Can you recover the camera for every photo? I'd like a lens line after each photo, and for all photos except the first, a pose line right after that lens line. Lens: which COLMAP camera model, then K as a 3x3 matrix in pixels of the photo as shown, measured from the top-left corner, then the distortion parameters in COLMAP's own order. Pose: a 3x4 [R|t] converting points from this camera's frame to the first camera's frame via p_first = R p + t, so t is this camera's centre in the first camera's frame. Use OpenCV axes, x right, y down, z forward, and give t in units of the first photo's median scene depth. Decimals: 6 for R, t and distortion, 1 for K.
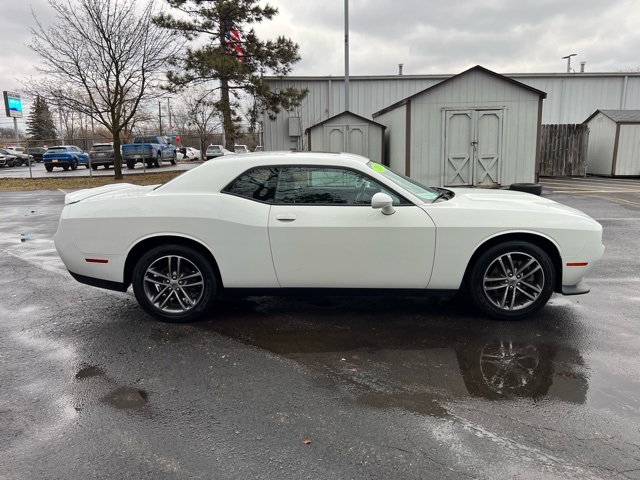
lens RADIAL K [[479.1, 0, 318.6], [0, 479.1, 239.8], [0, 0, 1]] dist [0.035348, -0.035290]
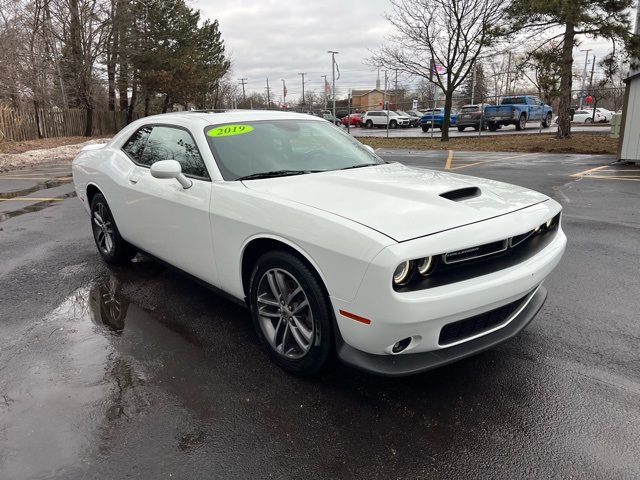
lens RADIAL K [[479.1, 0, 318.4], [0, 479.1, 241.8], [0, 0, 1]] dist [0.035348, -0.035290]
pose [[0.662486, 0.192765, -0.723847, 0.171687], [-0.134406, 0.981229, 0.138296, -0.020659], [0.736918, 0.005670, 0.675959, 0.112271]]
